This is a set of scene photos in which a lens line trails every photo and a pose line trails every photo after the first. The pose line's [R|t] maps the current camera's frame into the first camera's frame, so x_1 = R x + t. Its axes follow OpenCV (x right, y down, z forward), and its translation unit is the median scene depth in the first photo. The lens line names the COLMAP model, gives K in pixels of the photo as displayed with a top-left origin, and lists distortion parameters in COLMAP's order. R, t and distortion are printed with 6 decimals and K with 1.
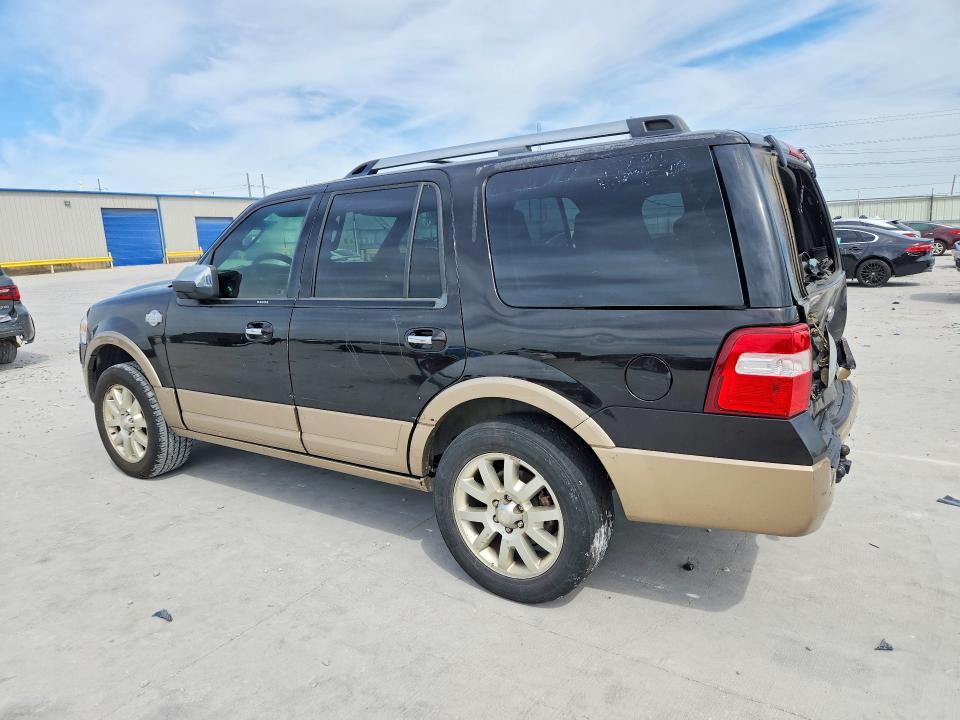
lens RADIAL K [[740.5, 0, 480.0], [0, 740.5, 360.0], [0, 0, 1]] dist [0.038792, -0.002907]
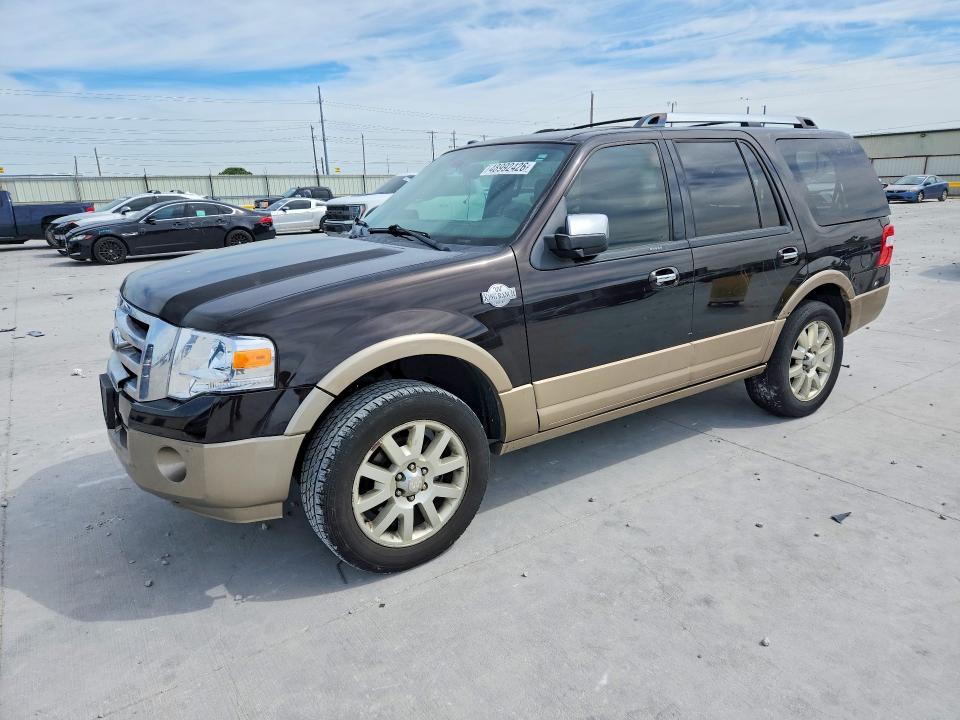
lens RADIAL K [[740.5, 0, 480.0], [0, 740.5, 360.0], [0, 0, 1]] dist [0.038792, -0.002907]
pose [[0.240254, -0.187883, 0.952354, -1.108181], [0.175254, 0.973363, 0.147816, -0.100505], [-0.954759, 0.131391, 0.266782, 0.841199]]
